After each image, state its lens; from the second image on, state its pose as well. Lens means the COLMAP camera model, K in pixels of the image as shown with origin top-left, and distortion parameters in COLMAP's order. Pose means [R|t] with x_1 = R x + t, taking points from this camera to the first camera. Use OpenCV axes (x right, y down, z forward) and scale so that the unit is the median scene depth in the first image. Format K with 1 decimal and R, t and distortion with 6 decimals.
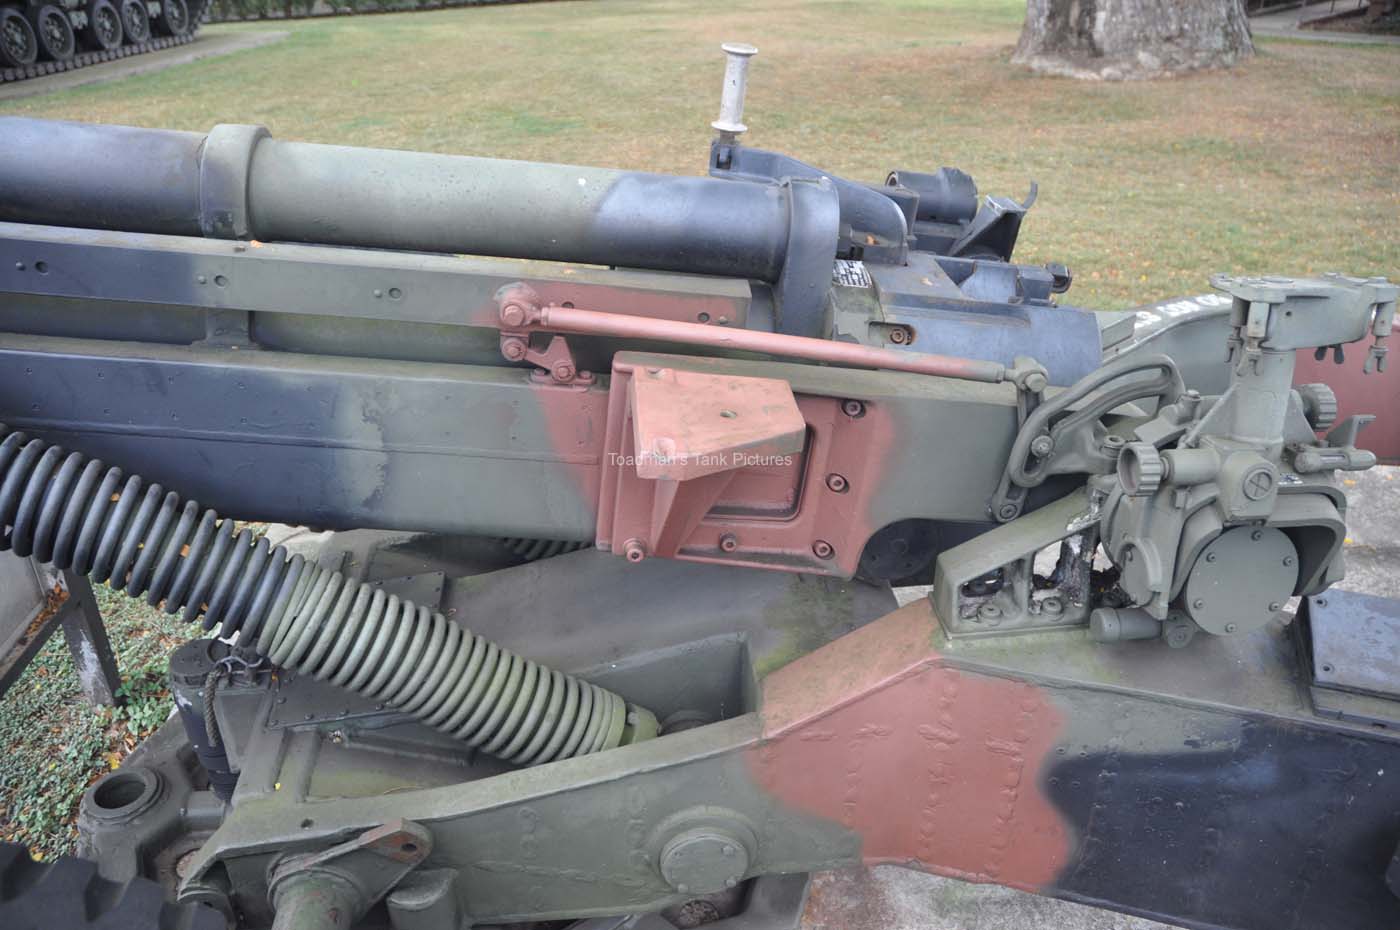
lens RADIAL K [[1076.2, 0, 706.8], [0, 1076.2, 445.6], [0, 0, 1]] dist [-0.170793, 0.145480]
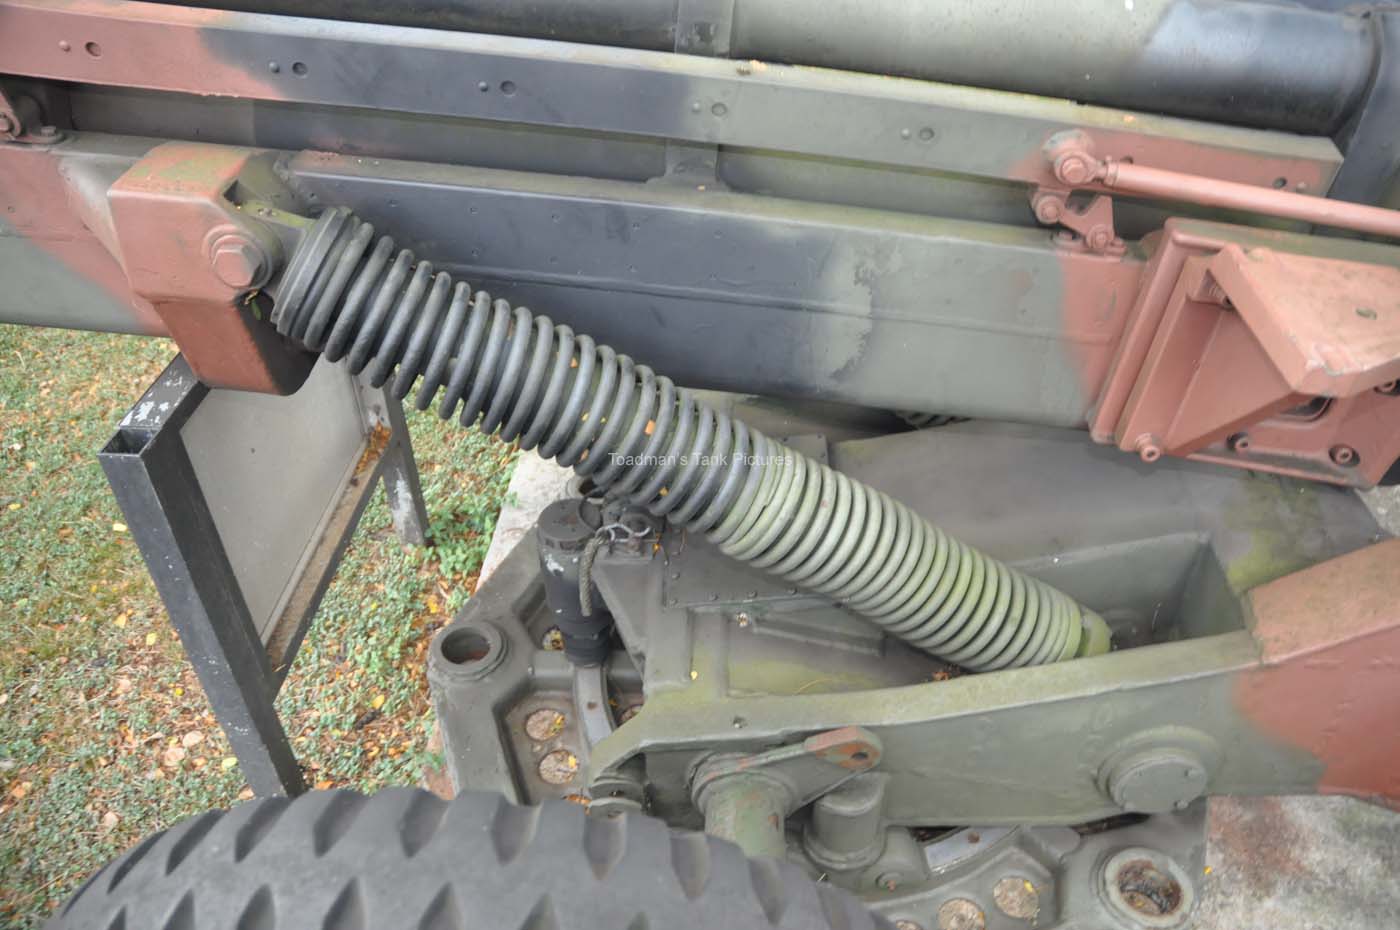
lens RADIAL K [[1076.2, 0, 706.8], [0, 1076.2, 445.6], [0, 0, 1]] dist [-0.170793, 0.145480]
pose [[0.991643, 0.060990, -0.113687, -0.313443], [-0.040173, 0.983365, 0.177144, -0.038974], [0.122600, -0.171096, 0.977597, 0.116935]]
